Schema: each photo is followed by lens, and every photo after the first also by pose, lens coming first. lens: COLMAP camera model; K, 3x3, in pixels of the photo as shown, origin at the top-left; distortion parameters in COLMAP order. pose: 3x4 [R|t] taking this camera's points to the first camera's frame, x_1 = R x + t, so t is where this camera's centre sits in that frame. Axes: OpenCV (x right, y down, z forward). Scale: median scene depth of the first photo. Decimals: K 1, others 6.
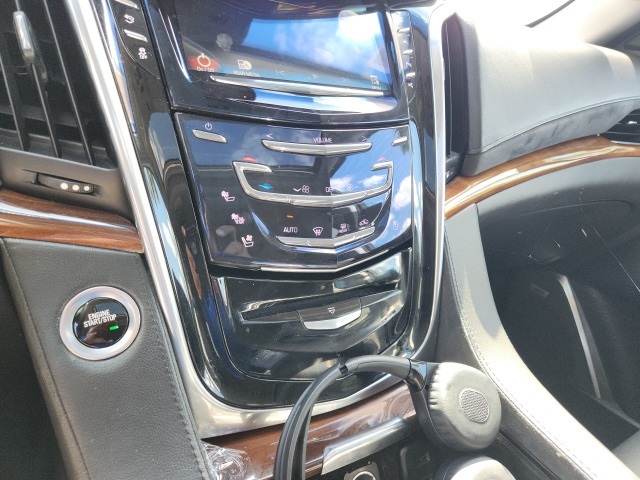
lens RADIAL K [[426.2, 0, 322.8], [0, 426.2, 229.8], [0, 0, 1]] dist [0.064683, -0.053737]
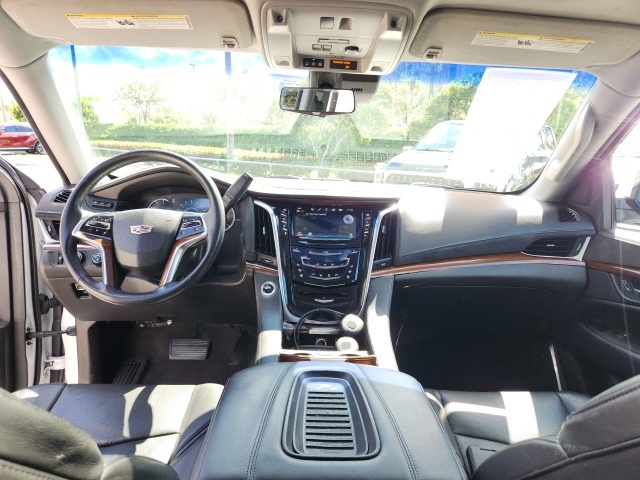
lens RADIAL K [[426.2, 0, 324.6], [0, 426.2, 245.1], [0, 0, 1]] dist [0.064683, -0.053737]
pose [[0.871022, 0.003526, -0.491231, 2.051872], [-0.116866, 0.972752, -0.200239, 0.540641], [0.477140, 0.231821, 0.847701, -2.460541]]
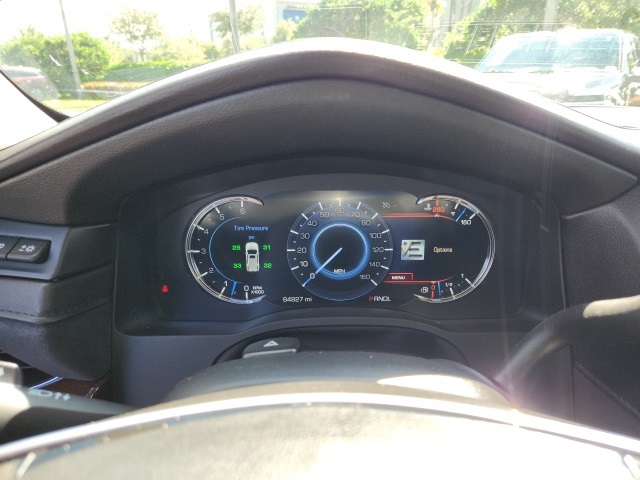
lens RADIAL K [[426.2, 0, 333.9], [0, 426.2, 249.2], [0, 0, 1]] dist [0.064683, -0.053737]
pose [[0.868022, 0.043509, -0.494616, -0.945378], [-0.081620, 0.995106, -0.055703, -0.485363], [0.489772, 0.088722, 0.867325, -0.385112]]
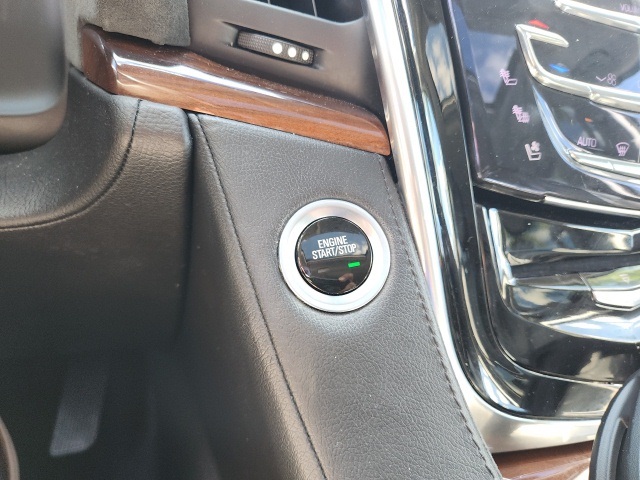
lens RADIAL K [[426.2, 0, 325.4], [0, 426.2, 239.0], [0, 0, 1]] dist [0.064683, -0.053737]
pose [[0.988850, 0.038217, -0.143930, -0.384554], [-0.039155, 0.999226, -0.003691, 0.170125], [0.143678, 0.009285, 0.989581, 0.339005]]
